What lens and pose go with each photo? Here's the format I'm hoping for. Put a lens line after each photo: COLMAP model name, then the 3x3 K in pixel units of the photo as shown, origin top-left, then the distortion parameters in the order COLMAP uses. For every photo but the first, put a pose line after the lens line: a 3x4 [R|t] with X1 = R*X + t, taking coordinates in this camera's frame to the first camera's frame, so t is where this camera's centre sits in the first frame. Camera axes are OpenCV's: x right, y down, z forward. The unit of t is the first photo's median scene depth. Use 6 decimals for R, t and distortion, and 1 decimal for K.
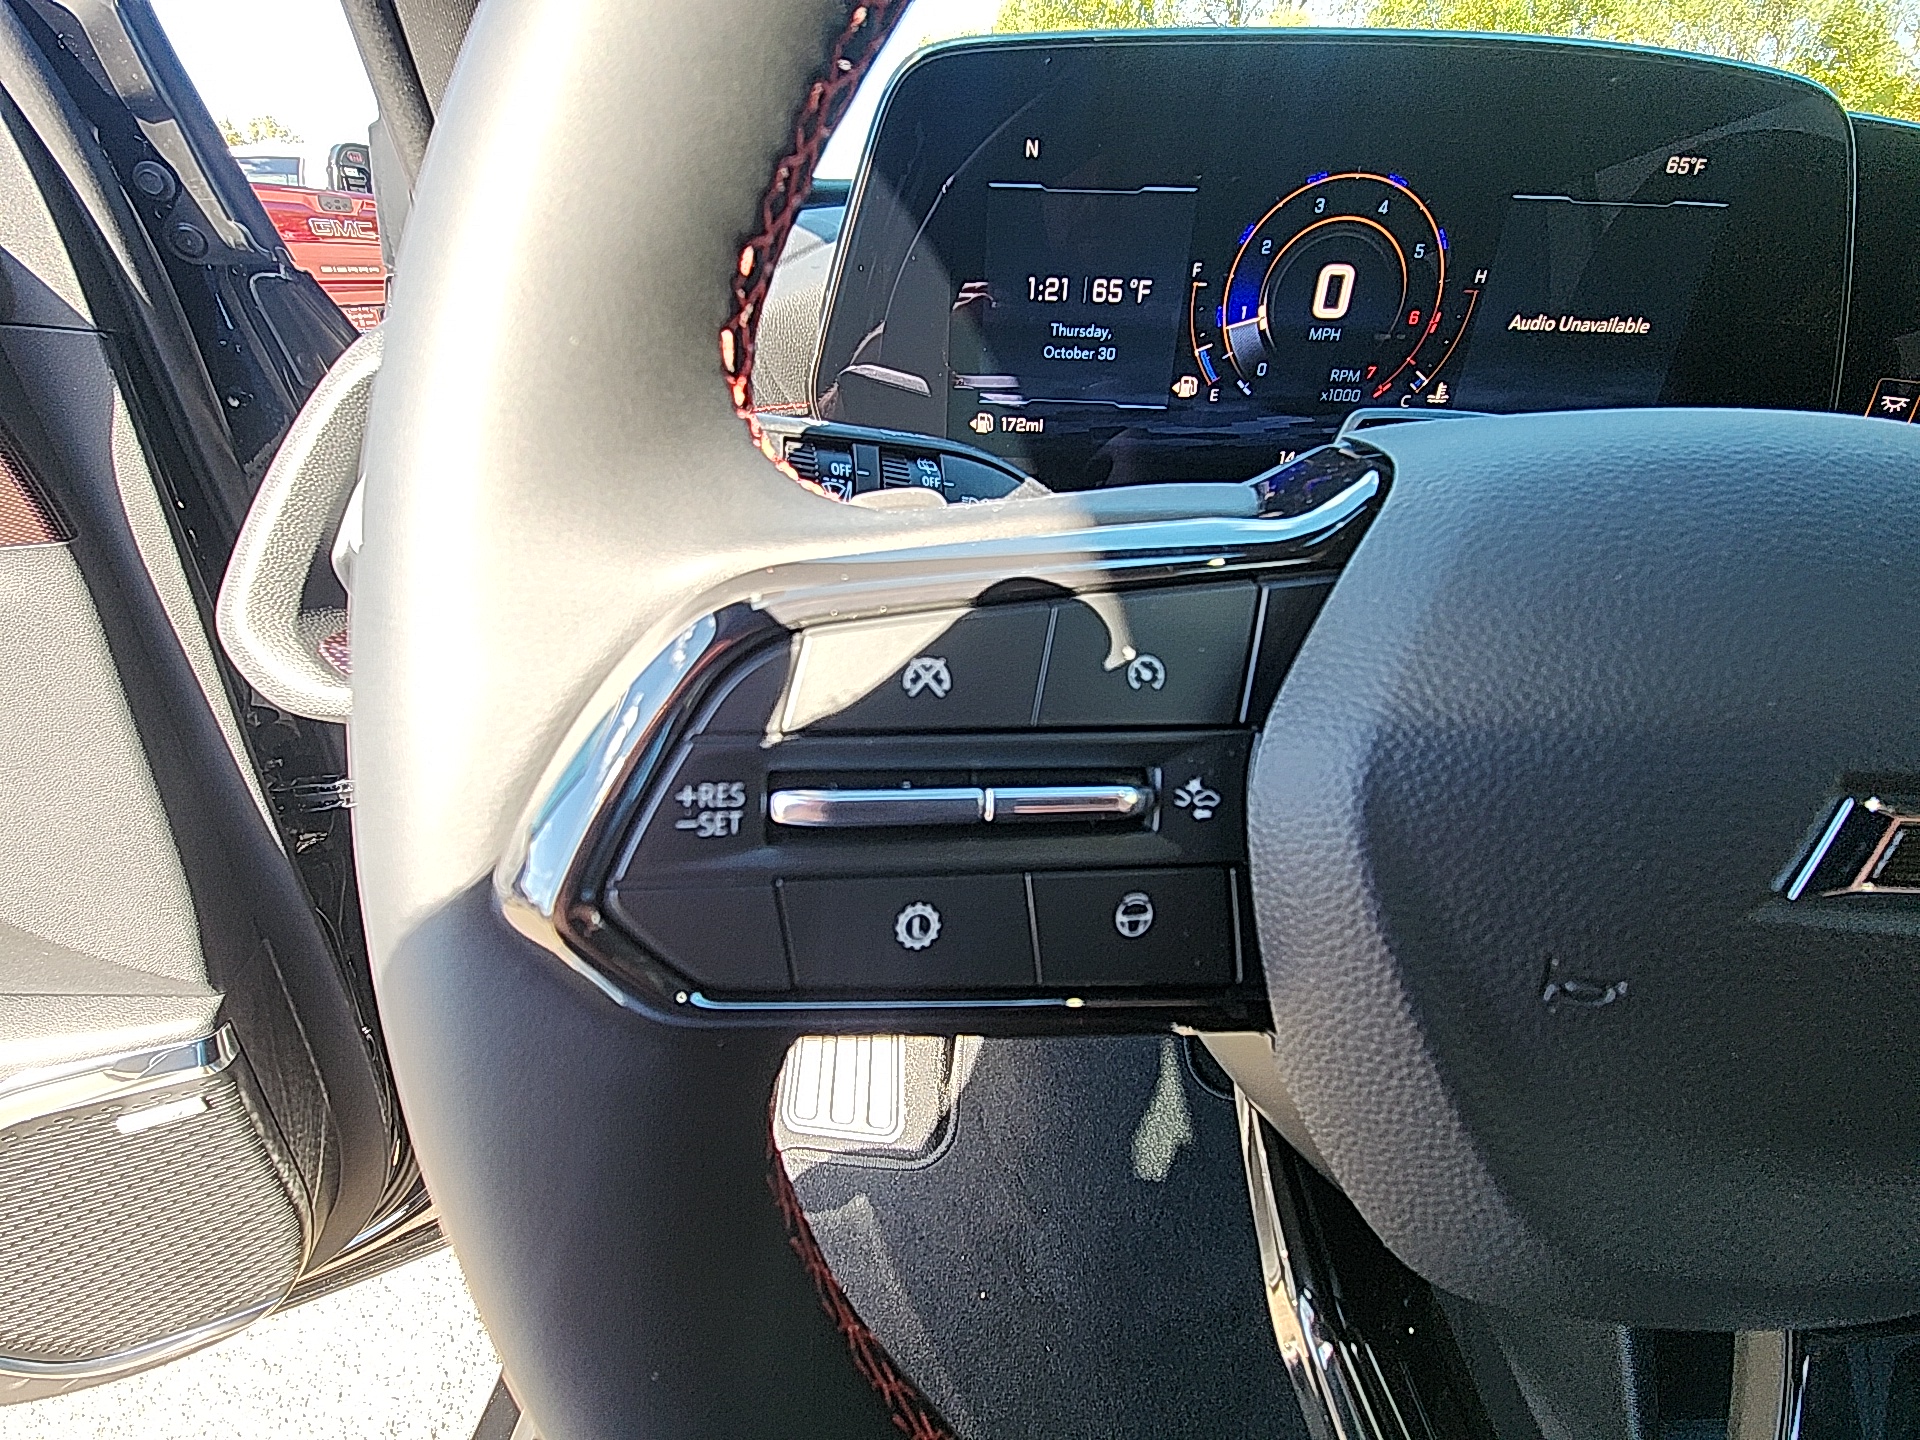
lens RADIAL K [[775.3, 0, 948.7], [0, 775.3, 708.2], [0, 0, 1]] dist [0.013354, -0.010019]
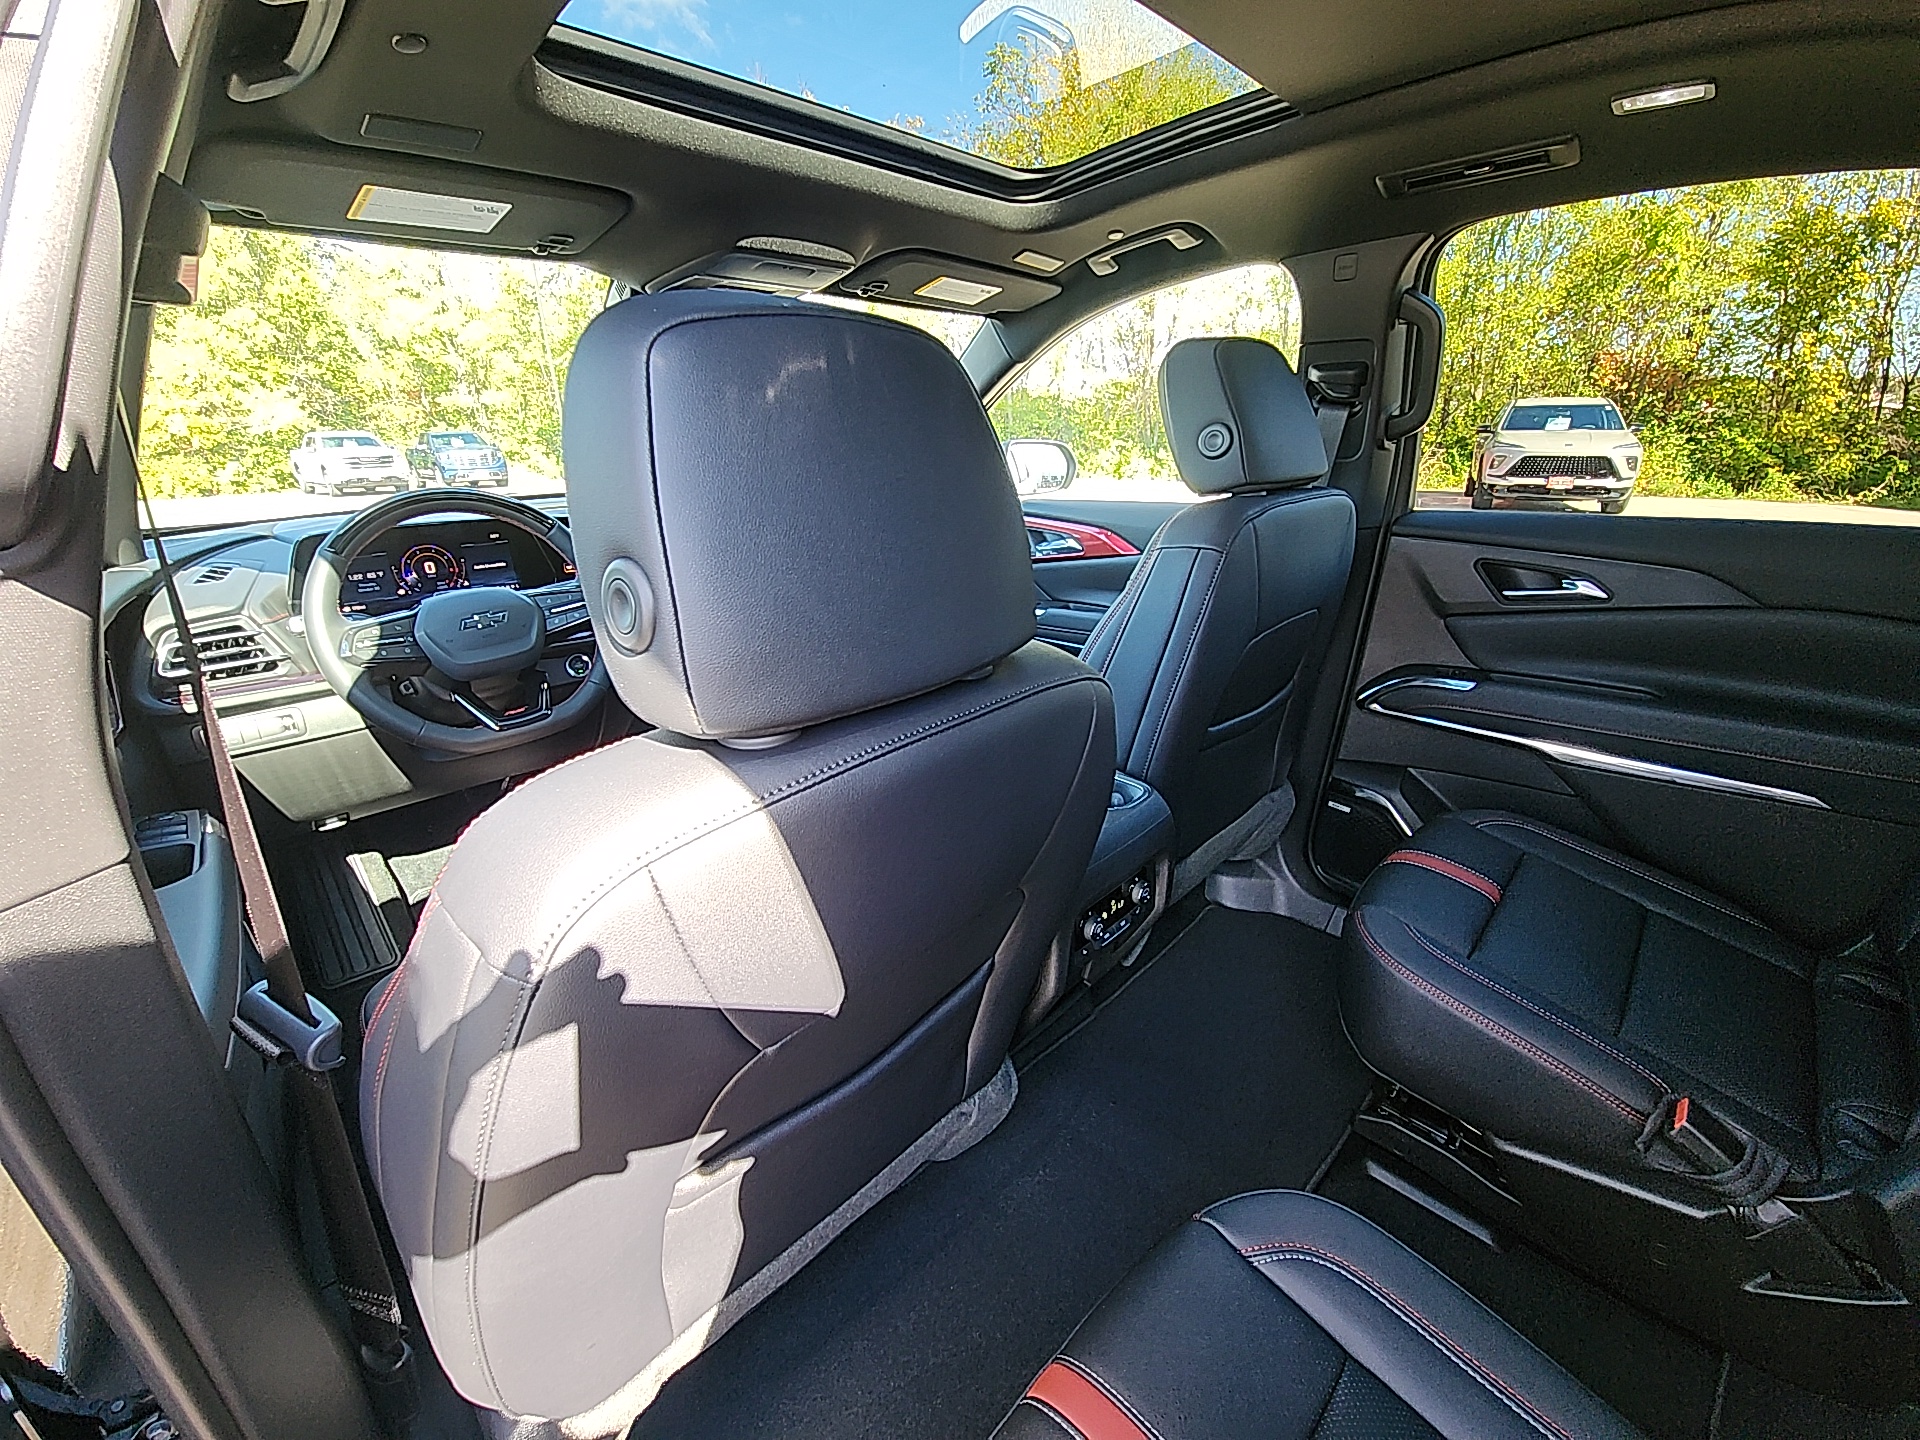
lens RADIAL K [[775.3, 0, 949.1], [0, 775.3, 705.3], [0, 0, 1]] dist [0.013354, -0.010019]
pose [[0.668605, -0.287703, 0.685707, -0.475116], [0.393674, 0.919248, 0.001834, 0.797064], [-0.630863, 0.268719, 0.727875, -2.292027]]
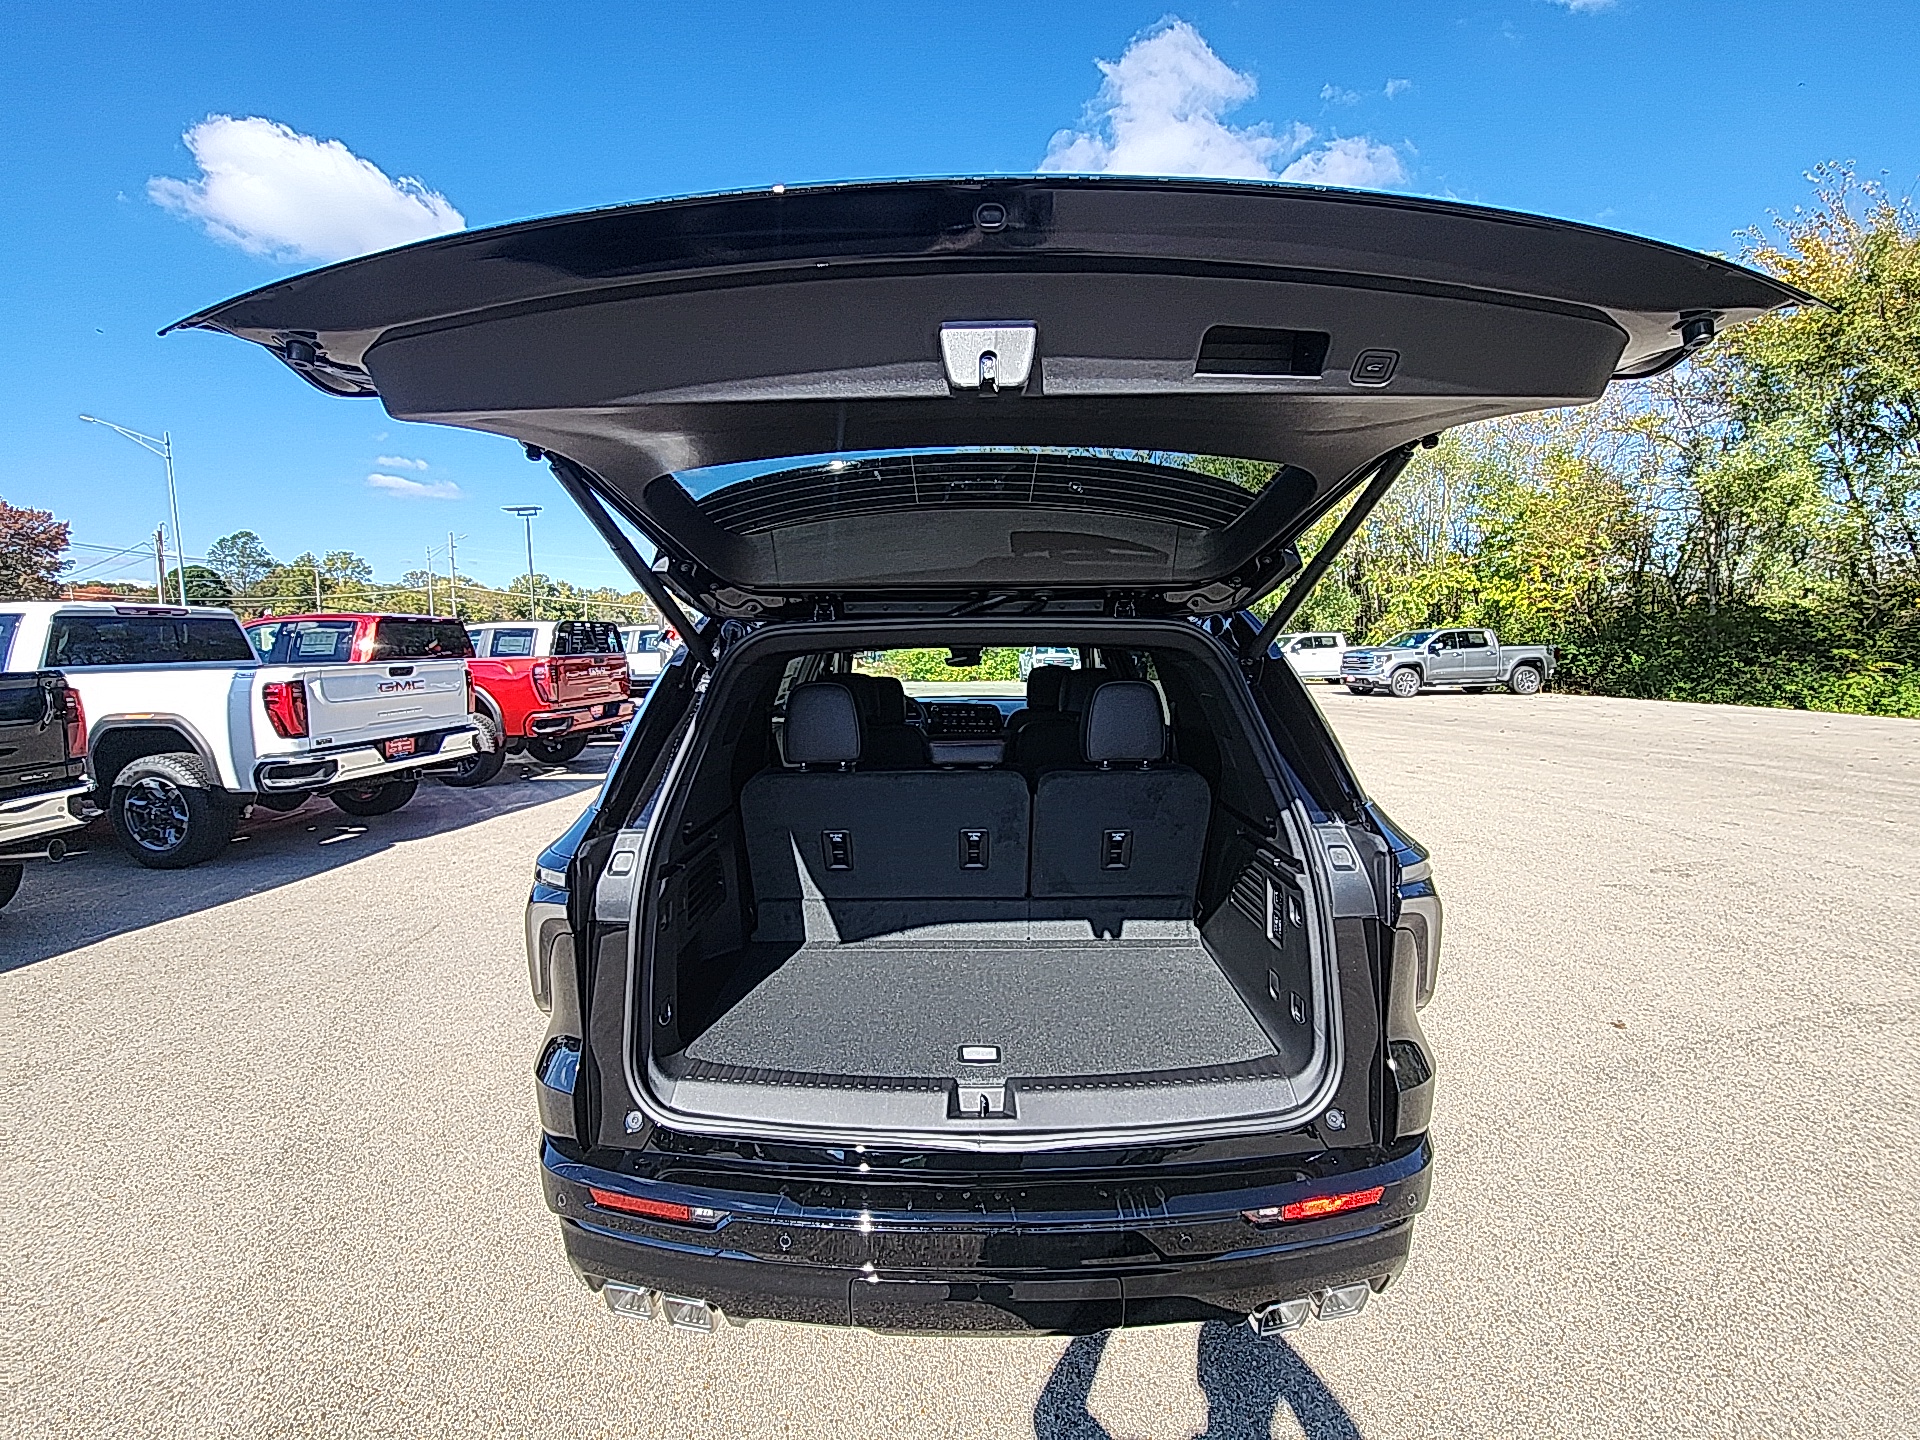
lens RADIAL K [[775.3, 0, 946.8], [0, 775.3, 697.0], [0, 0, 1]] dist [0.013354, -0.010019]
pose [[0.998235, -0.045125, 0.038596, 0.525908], [0.057247, 0.903969, -0.423749, 3.734705], [-0.015768, 0.425210, 0.904957, -8.482708]]
